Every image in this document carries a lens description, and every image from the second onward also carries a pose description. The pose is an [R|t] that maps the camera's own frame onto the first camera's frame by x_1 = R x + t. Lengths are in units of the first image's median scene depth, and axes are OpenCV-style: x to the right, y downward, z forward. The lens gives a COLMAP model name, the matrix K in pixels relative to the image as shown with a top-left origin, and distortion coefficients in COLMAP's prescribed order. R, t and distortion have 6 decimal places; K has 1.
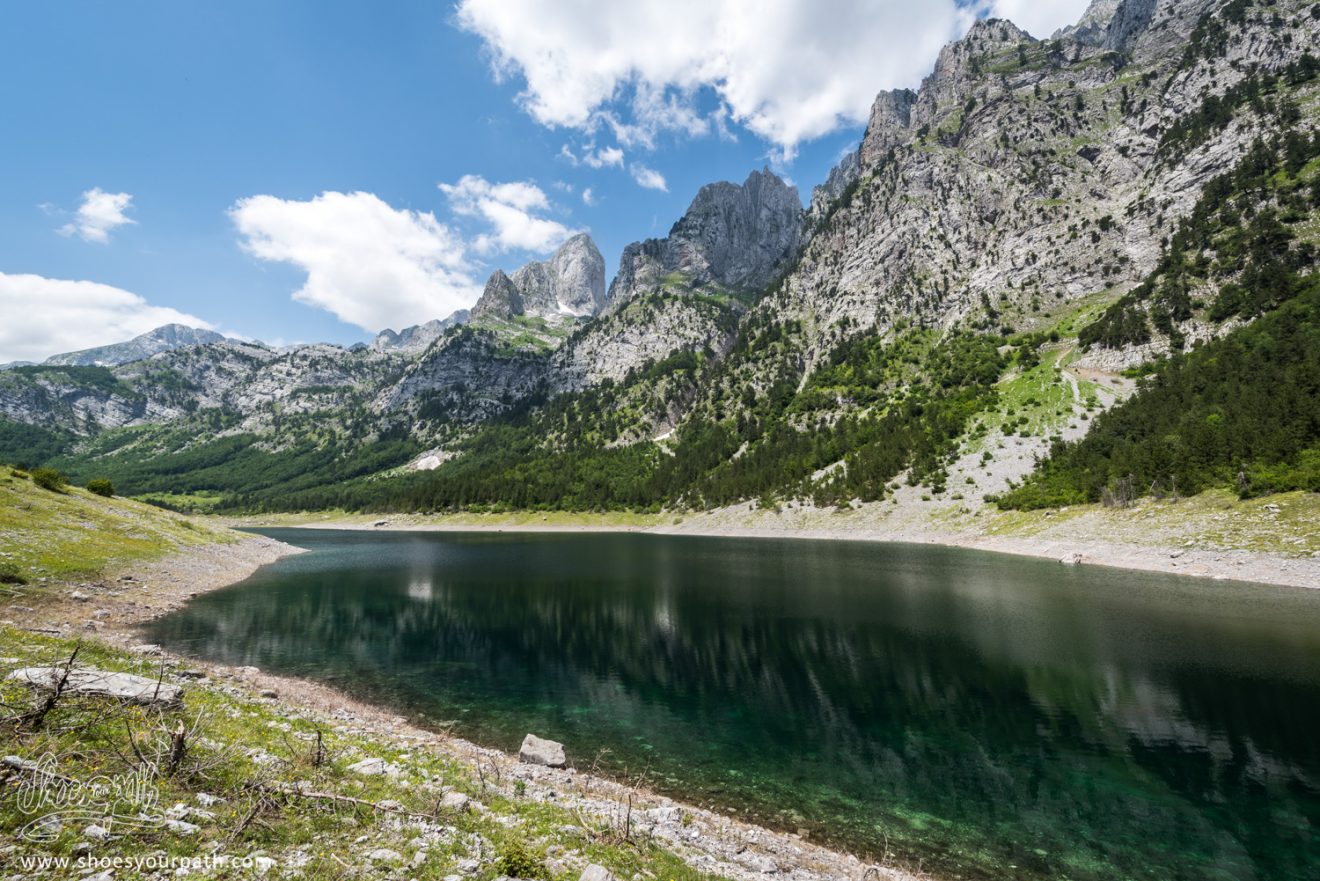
lens RADIAL K [[514.9, 0, 660.0], [0, 514.9, 440.5], [0, 0, 1]] dist [0.017709, -0.006634]
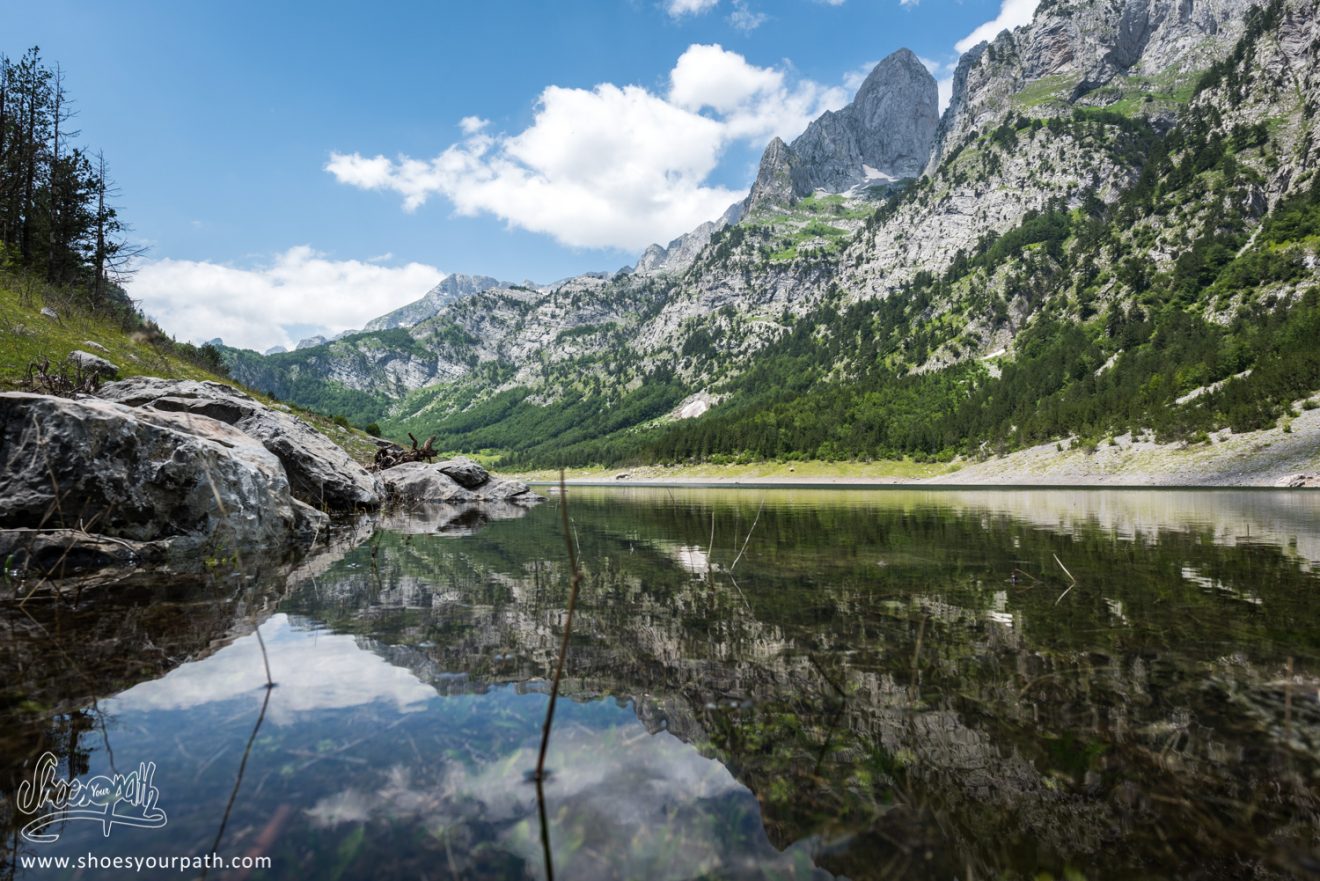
lens RADIAL K [[737.0, 0, 660.0], [0, 737.0, 440.5], [0, 0, 1]] dist [0.033061, -0.020793]
pose [[0.875982, -0.025814, -0.481652, 0.053439], [0.069559, 0.994890, 0.073187, 0.003323], [0.477301, -0.097613, 0.873301, -0.032135]]
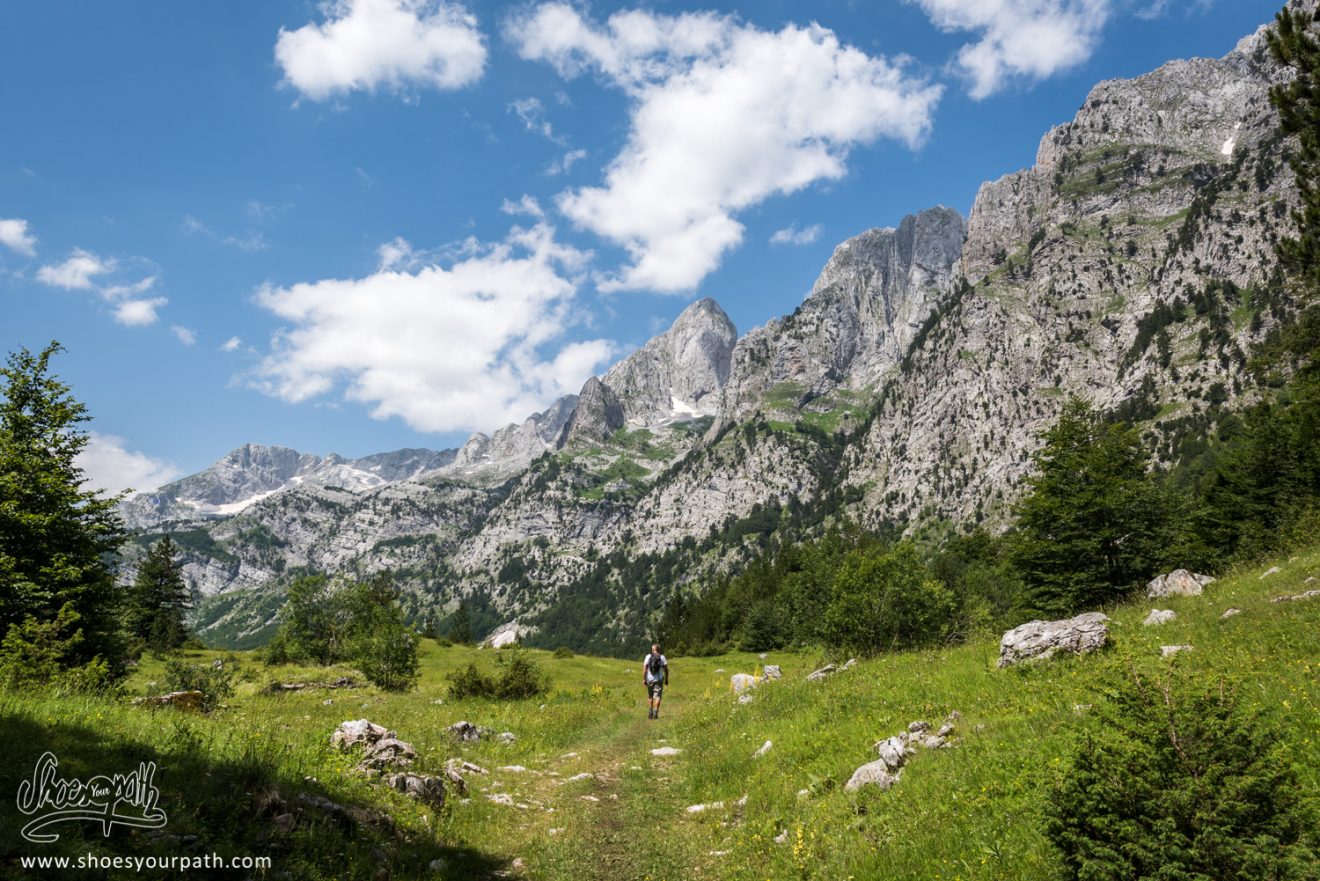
lens RADIAL K [[844.3, 0, 660.0], [0, 844.3, 440.5], [0, 0, 1]] dist [0.044810, -0.045967]
pose [[0.957978, -0.077321, -0.276224, 0.237174], [0.044468, 0.991374, -0.123287, -0.099259], [0.283375, 0.105823, 0.953153, -0.362255]]
